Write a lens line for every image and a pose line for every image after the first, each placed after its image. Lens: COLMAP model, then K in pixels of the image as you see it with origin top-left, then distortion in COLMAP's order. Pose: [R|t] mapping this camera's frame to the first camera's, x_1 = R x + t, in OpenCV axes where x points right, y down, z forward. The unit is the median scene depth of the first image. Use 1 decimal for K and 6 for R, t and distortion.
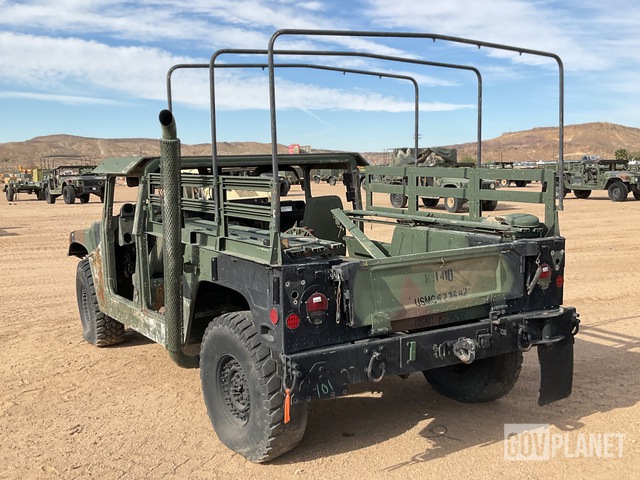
lens RADIAL K [[520.0, 0, 320.0], [0, 520.0, 240.0], [0, 0, 1]] dist [0.000648, -0.005955]
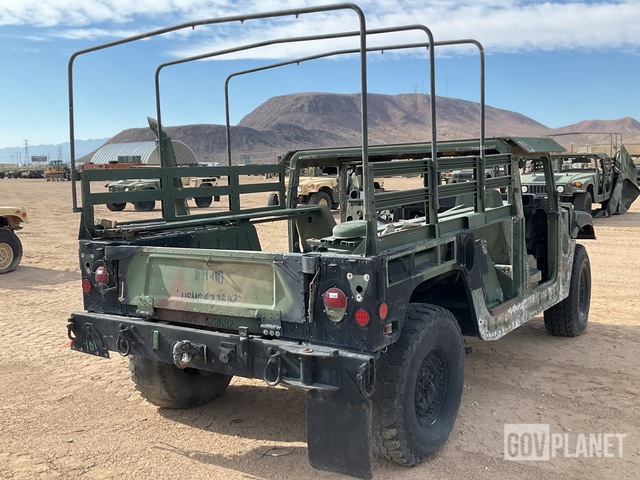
lens RADIAL K [[535.9, 0, 320.0], [0, 535.9, 240.0], [0, 0, 1]] dist [-0.001524, -0.004300]
pose [[0.620561, 0.114417, -0.775766, 1.065133], [-0.092633, 0.993067, 0.072366, -0.081146], [0.778667, 0.026954, 0.626858, 0.523249]]
